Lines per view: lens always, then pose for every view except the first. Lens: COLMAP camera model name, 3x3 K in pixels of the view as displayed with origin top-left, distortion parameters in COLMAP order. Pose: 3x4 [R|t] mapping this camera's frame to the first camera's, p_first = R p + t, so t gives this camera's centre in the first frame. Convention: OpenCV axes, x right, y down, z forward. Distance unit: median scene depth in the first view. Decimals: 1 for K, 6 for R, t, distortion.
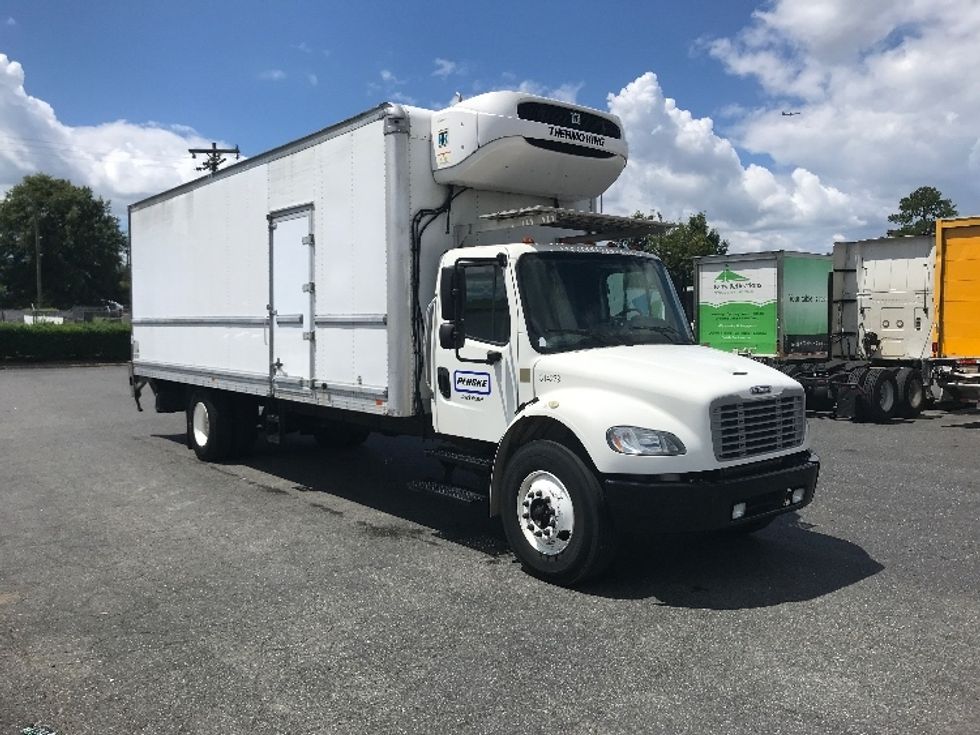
lens RADIAL K [[762.1, 0, 490.0], [0, 762.1, 367.5], [0, 0, 1]] dist [0.005084, 0.000725]
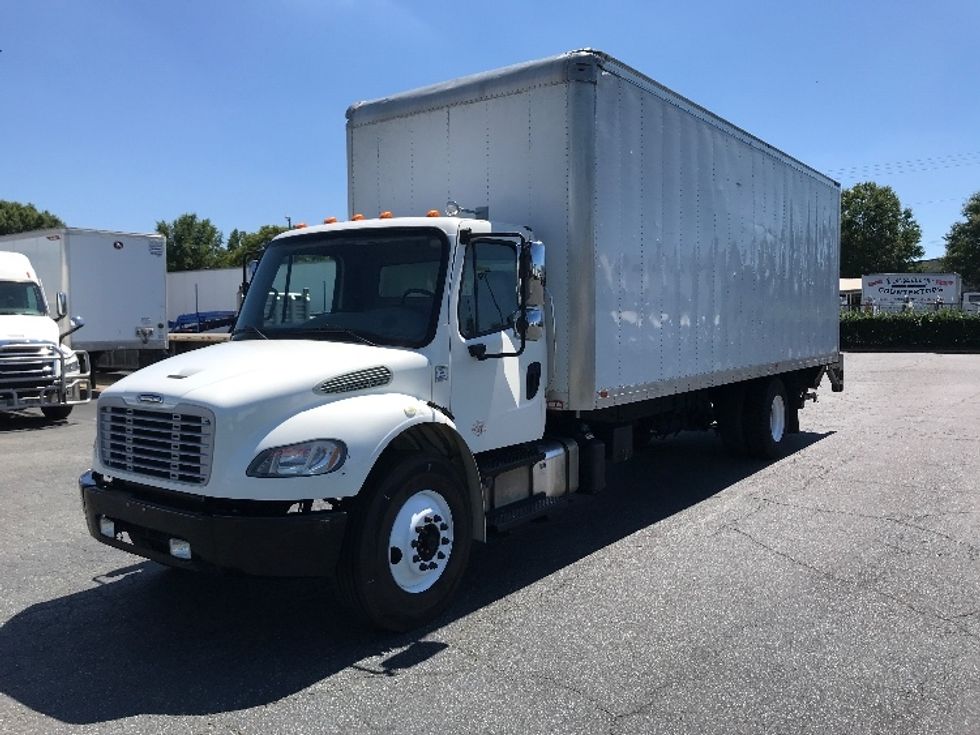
lens RADIAL K [[816.2, 0, 490.0], [0, 816.2, 367.5], [0, 0, 1]] dist [0.004578, -0.000899]
pose [[0.266775, 0.062171, -0.961751, 1.245037], [-0.053884, 0.997318, 0.049523, -0.062110], [0.962251, 0.038611, 0.269410, 1.089476]]
